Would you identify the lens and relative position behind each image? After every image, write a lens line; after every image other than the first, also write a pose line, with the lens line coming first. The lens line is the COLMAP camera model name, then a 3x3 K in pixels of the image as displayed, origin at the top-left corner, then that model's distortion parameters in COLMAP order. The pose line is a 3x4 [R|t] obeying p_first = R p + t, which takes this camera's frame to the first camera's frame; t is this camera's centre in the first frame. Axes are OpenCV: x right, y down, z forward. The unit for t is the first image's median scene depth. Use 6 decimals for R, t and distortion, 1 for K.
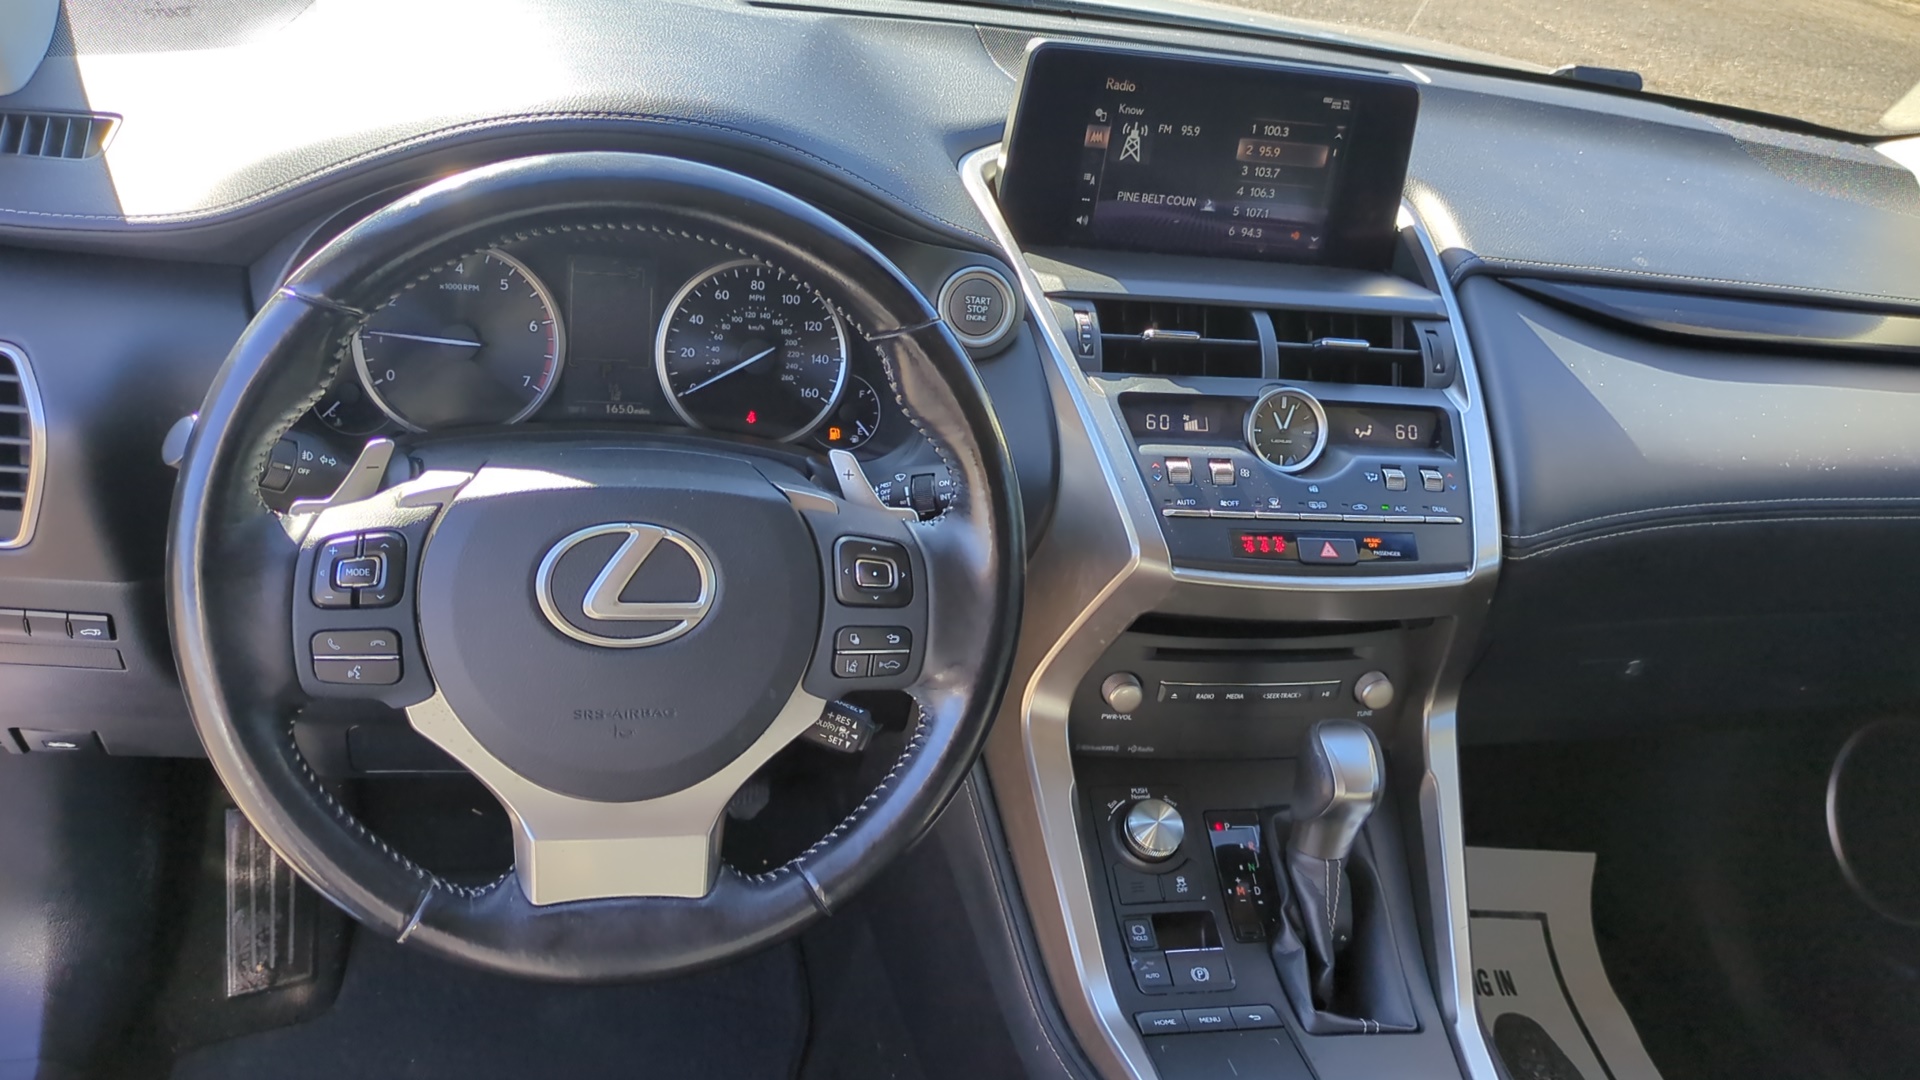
lens RADIAL K [[1517.8, 0, 972.6], [0, 1517.8, 542.6], [0, 0, 1]] dist [0.007743, -0.007052]
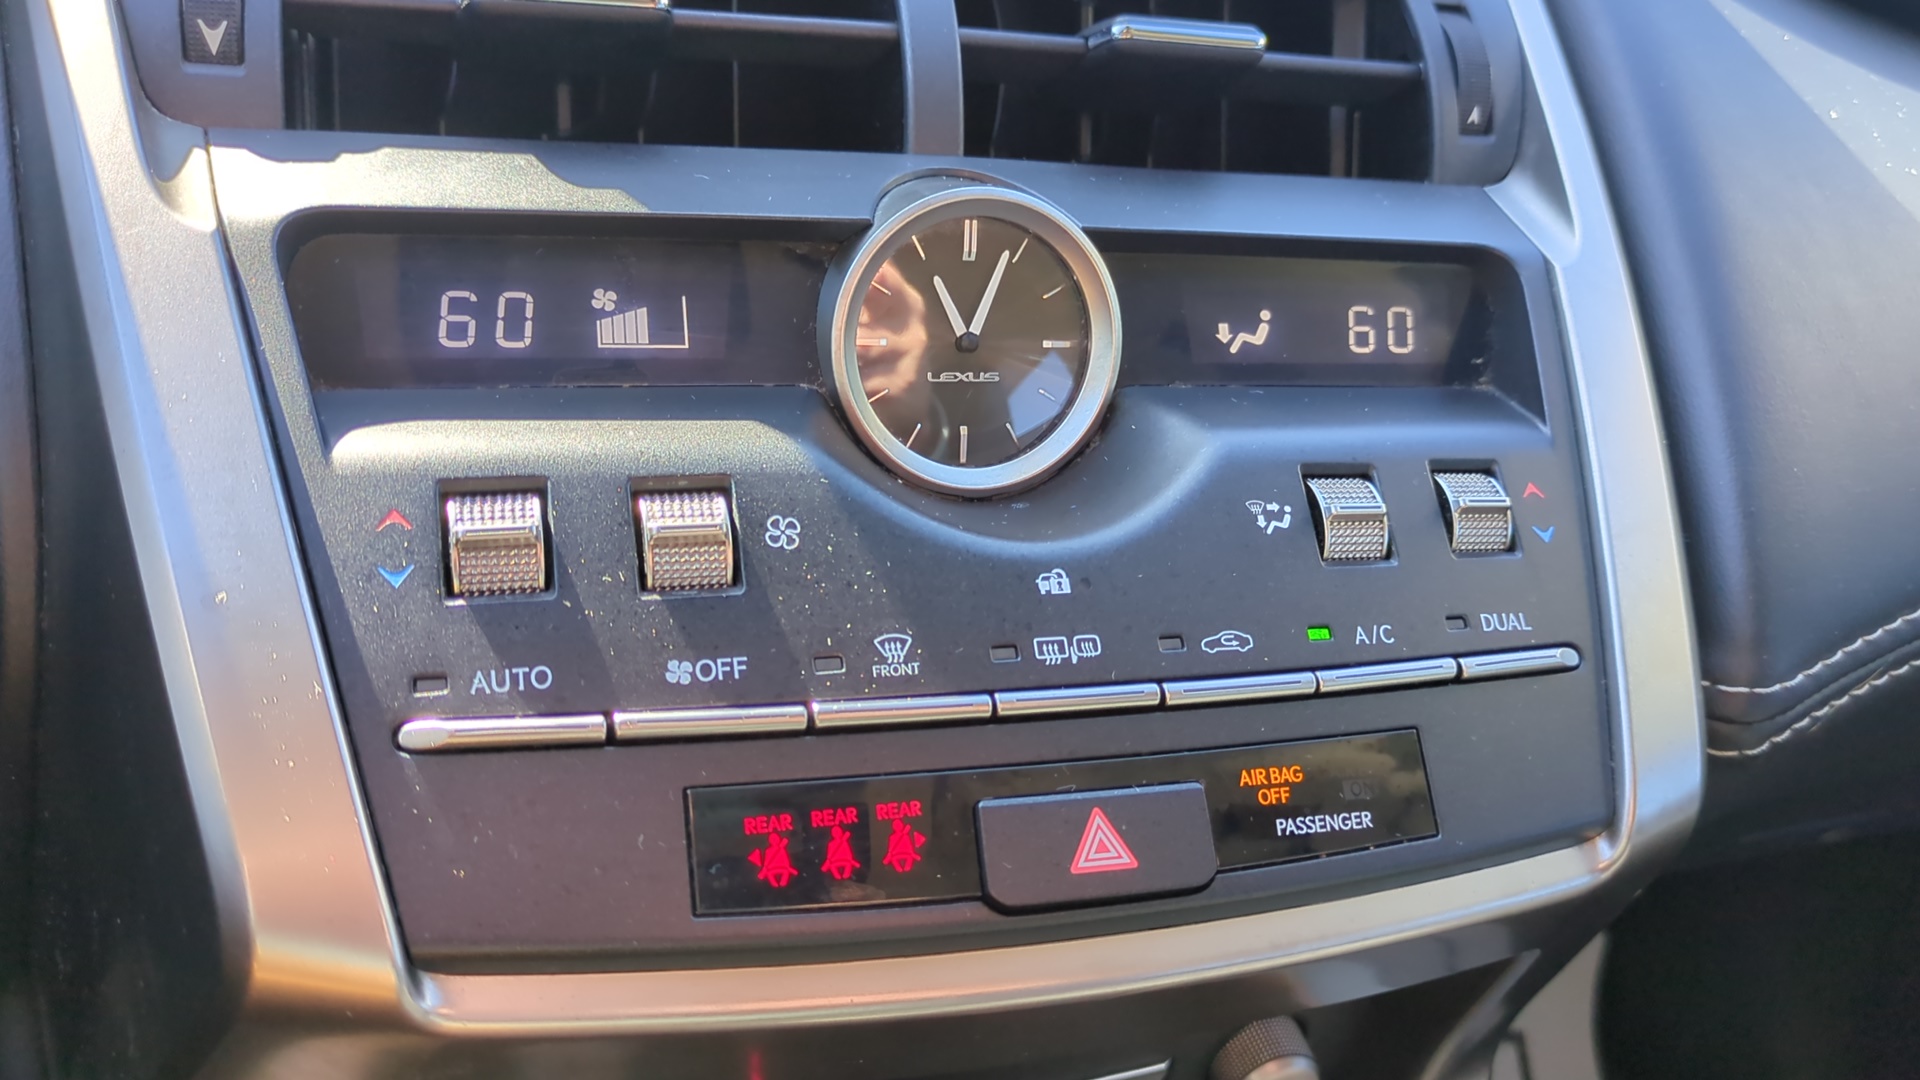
lens RADIAL K [[1517.8, 0, 963.3], [0, 1517.8, 536.6], [0, 0, 1]] dist [0.007743, -0.007052]
pose [[0.997333, -0.021664, 0.069692, 0.186272], [0.012211, 0.990998, 0.133318, -0.076440], [-0.071952, -0.132111, 0.988620, 0.725130]]
